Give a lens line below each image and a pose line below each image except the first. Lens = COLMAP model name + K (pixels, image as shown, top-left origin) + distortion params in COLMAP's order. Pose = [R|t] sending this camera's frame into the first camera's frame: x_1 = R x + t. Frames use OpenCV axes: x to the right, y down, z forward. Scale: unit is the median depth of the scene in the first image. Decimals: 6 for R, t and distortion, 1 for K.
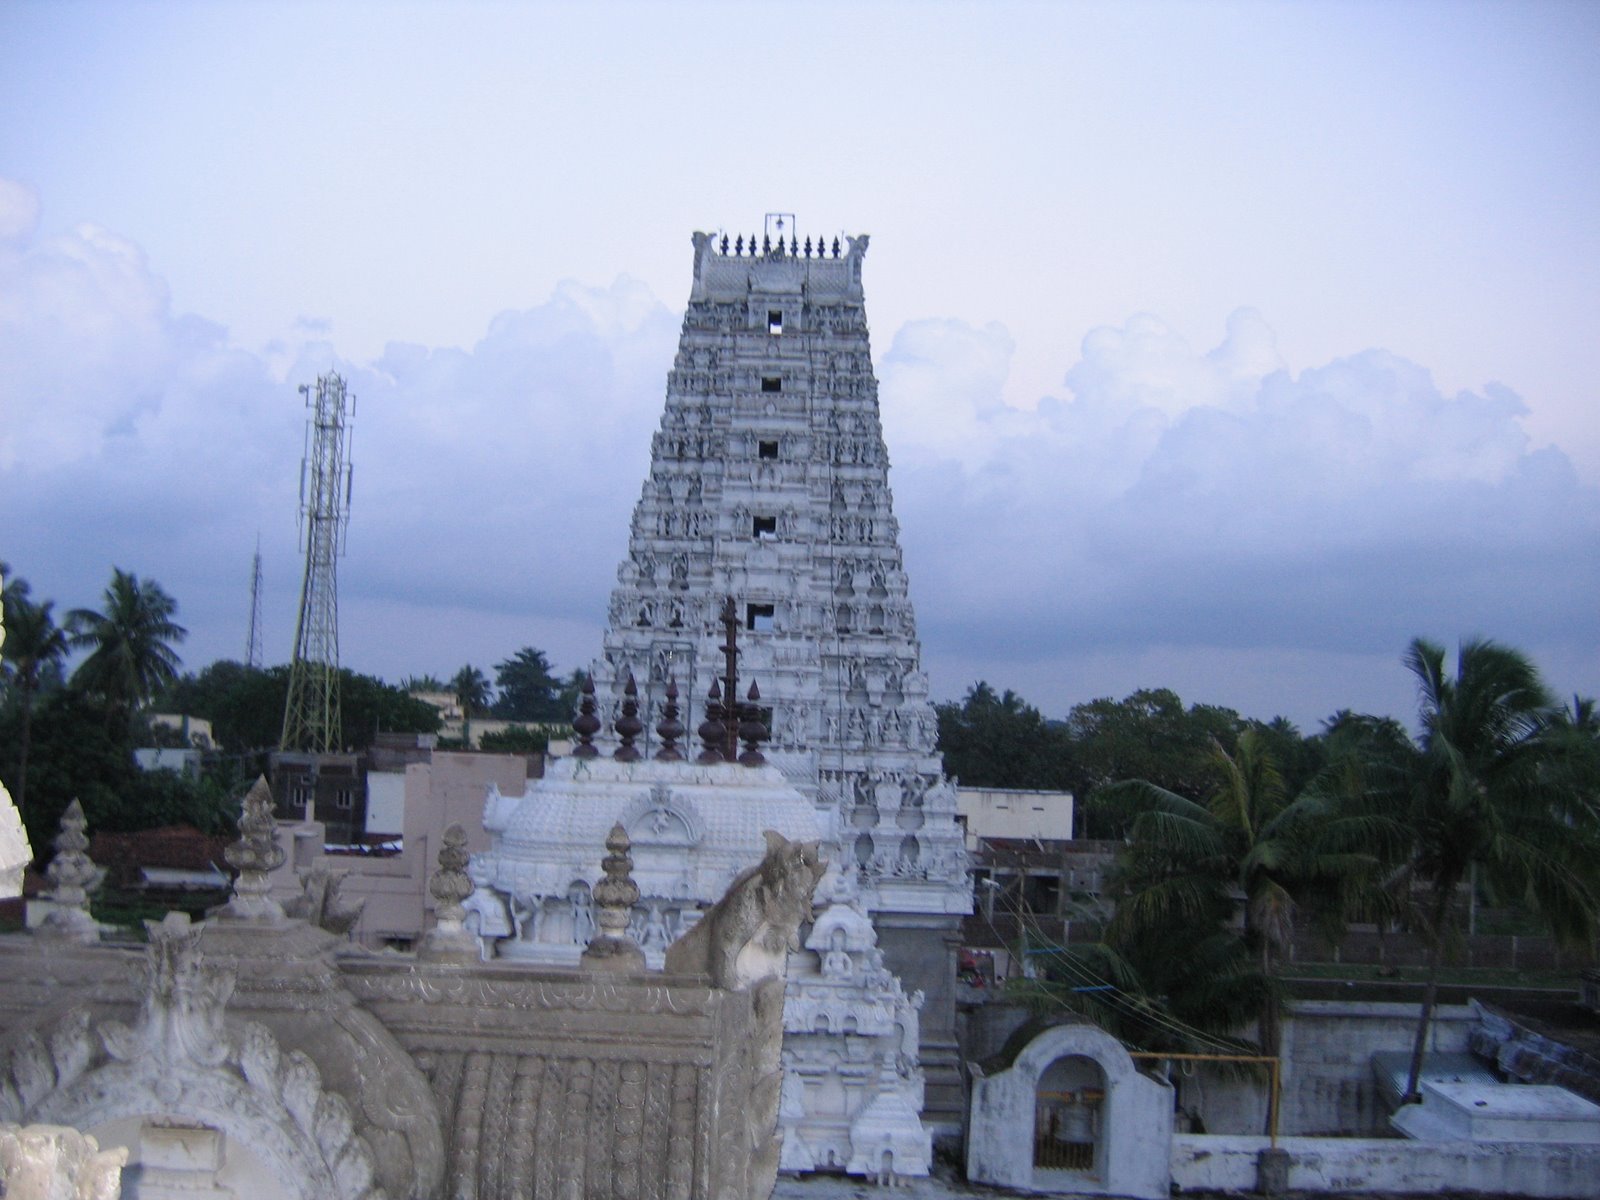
lens RADIAL K [[1783.4, 0, 795.6], [0, 1783.4, 618.1], [0, 0, 1]] dist [-0.096742, 0.003458]
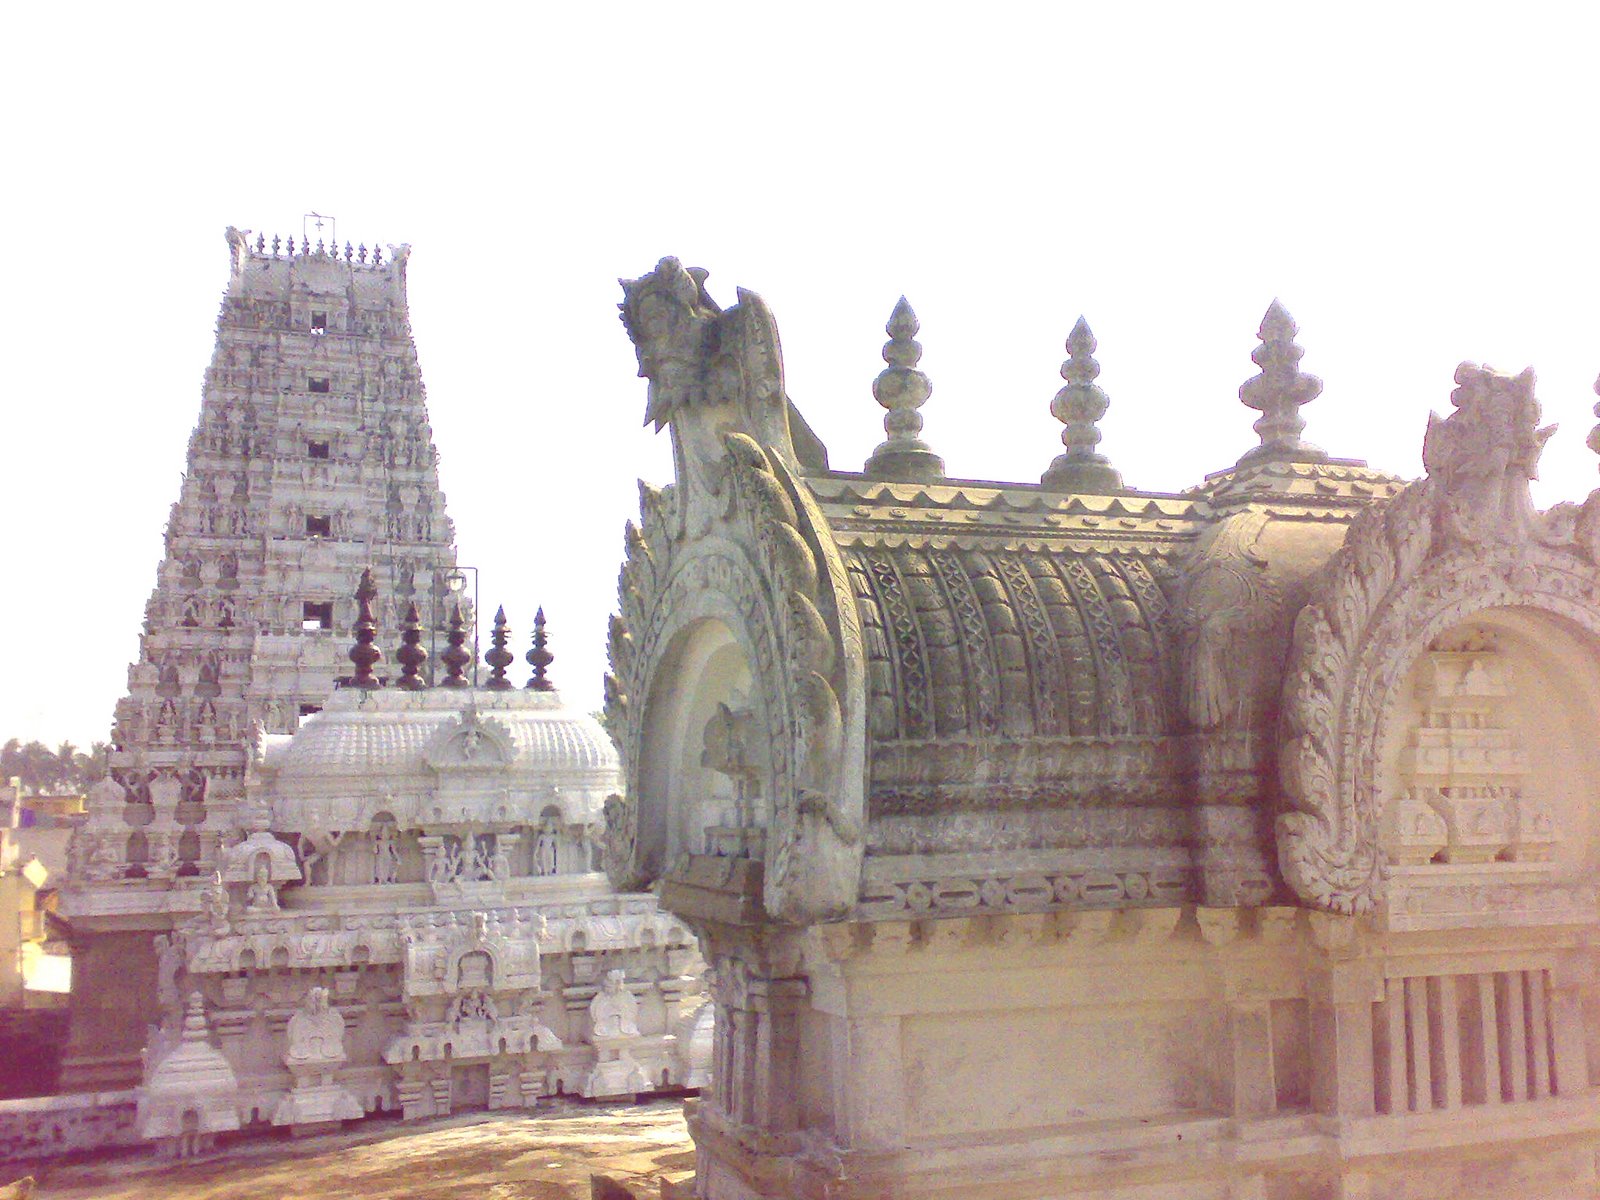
lens RADIAL K [[1613.6, 0, 800.0], [0, 1613.6, 600.0], [0, 0, 1]] dist [0.247427, -0.652833]
pose [[0.927301, -0.007546, 0.374240, -0.110614], [0.025183, 0.998789, -0.042260, 0.035578], [-0.373468, 0.048612, 0.926368, 0.050197]]
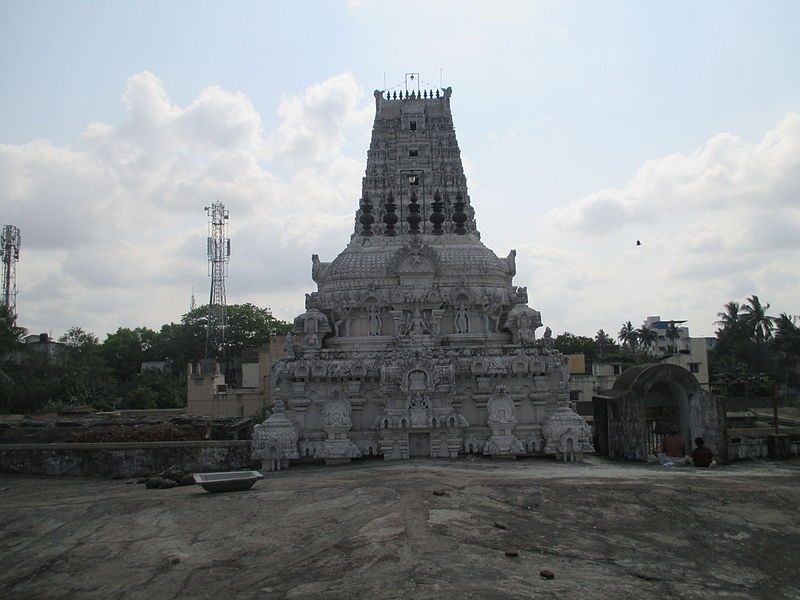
lens RADIAL K [[673.0, 0, 400.0], [0, 673.0, 300.0], [0, 0, 1]] dist [-0.011486, 0.001298]
pose [[0.998271, -0.058745, 0.001804, -0.043668], [0.058773, 0.997836, -0.029477, 0.078557], [-0.000069, 0.029532, 0.999564, 0.158381]]
